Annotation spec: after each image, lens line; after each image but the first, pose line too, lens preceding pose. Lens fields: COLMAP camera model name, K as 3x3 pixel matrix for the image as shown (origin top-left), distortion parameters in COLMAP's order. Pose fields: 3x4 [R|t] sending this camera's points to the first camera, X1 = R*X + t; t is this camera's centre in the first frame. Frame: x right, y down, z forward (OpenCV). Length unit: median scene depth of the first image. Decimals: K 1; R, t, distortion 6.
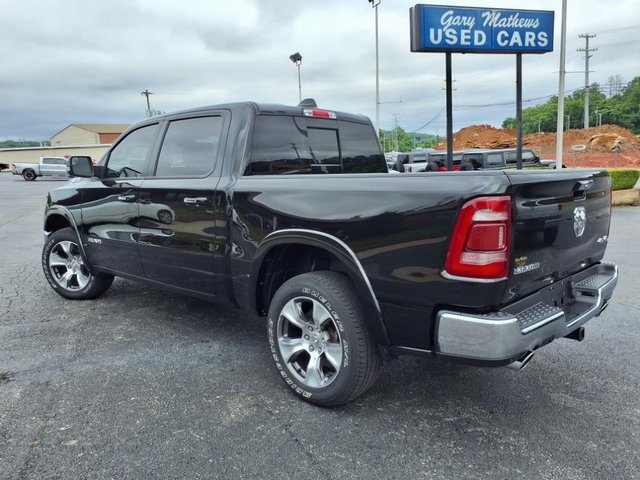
lens RADIAL K [[523.8, 0, 318.1], [0, 523.8, 236.0], [0, 0, 1]] dist [0.057388, -0.096088]
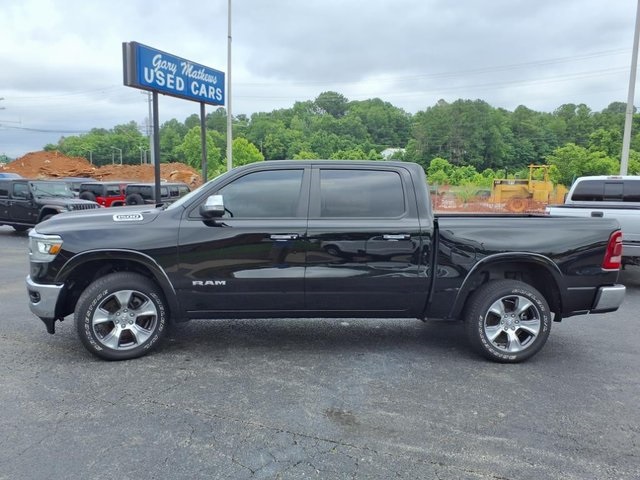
lens RADIAL K [[515.7, 0, 320.0], [0, 515.7, 240.0], [0, 0, 1]] dist [0.058242, -0.085236]
pose [[0.668205, -0.034021, 0.743199, -0.327719], [0.067268, 0.997625, -0.014813, -0.014082], [-0.740930, 0.059892, 0.668907, 0.076579]]
